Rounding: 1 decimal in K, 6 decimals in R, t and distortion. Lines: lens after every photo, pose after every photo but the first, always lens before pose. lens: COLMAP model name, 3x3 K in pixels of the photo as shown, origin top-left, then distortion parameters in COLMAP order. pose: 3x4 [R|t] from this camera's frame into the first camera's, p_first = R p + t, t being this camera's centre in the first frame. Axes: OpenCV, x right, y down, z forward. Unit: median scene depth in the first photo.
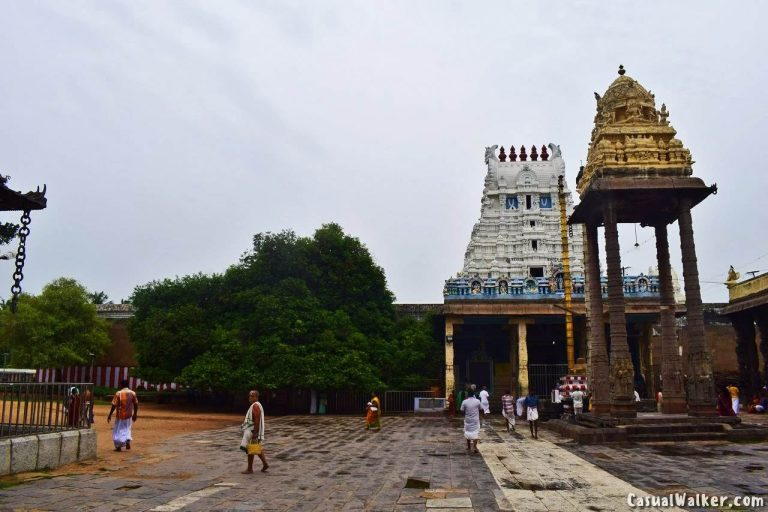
lens RADIAL K [[595.0, 0, 384.0], [0, 595.0, 256.0], [0, 0, 1]] dist [-0.091870, -0.002976]
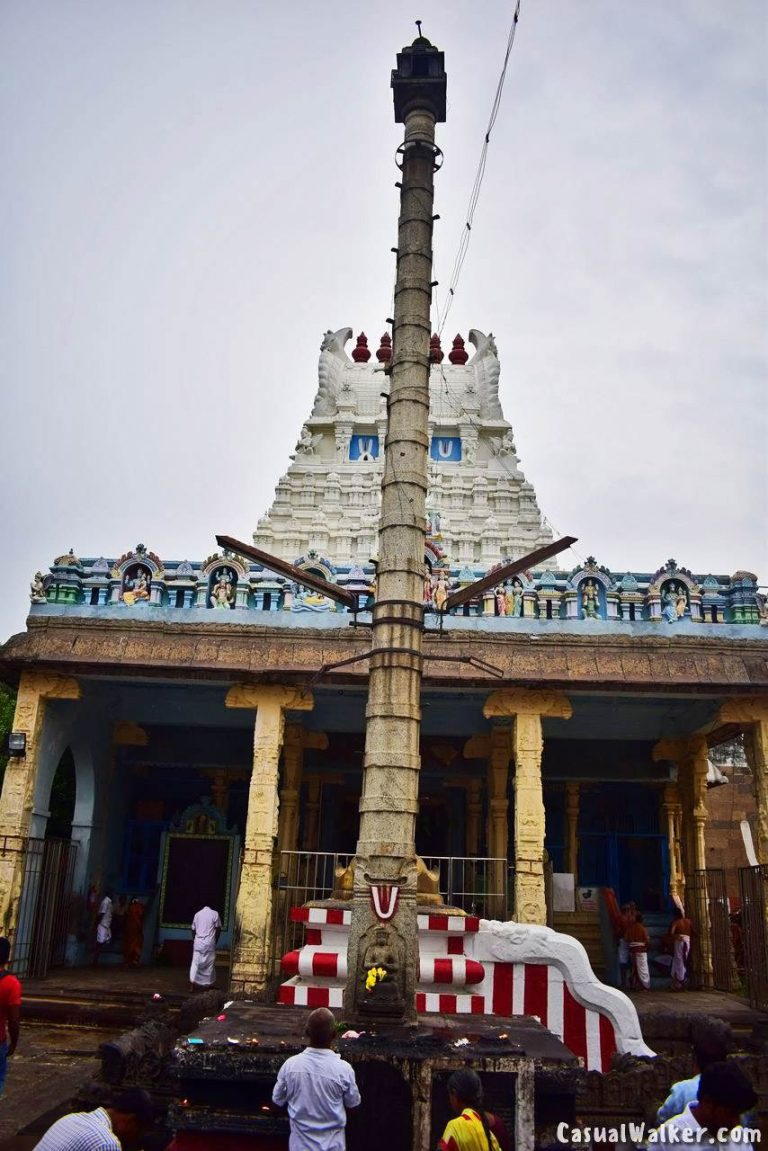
lens RADIAL K [[891.7, 0, 384.0], [0, 891.7, 575.5], [0, 0, 1]] dist [-0.091870, -0.002976]
pose [[0.995548, 0.058923, 0.073565, 0.192368], [-0.048824, 0.990015, -0.132237, 0.079508], [-0.080623, 0.128057, 0.988484, 0.414645]]
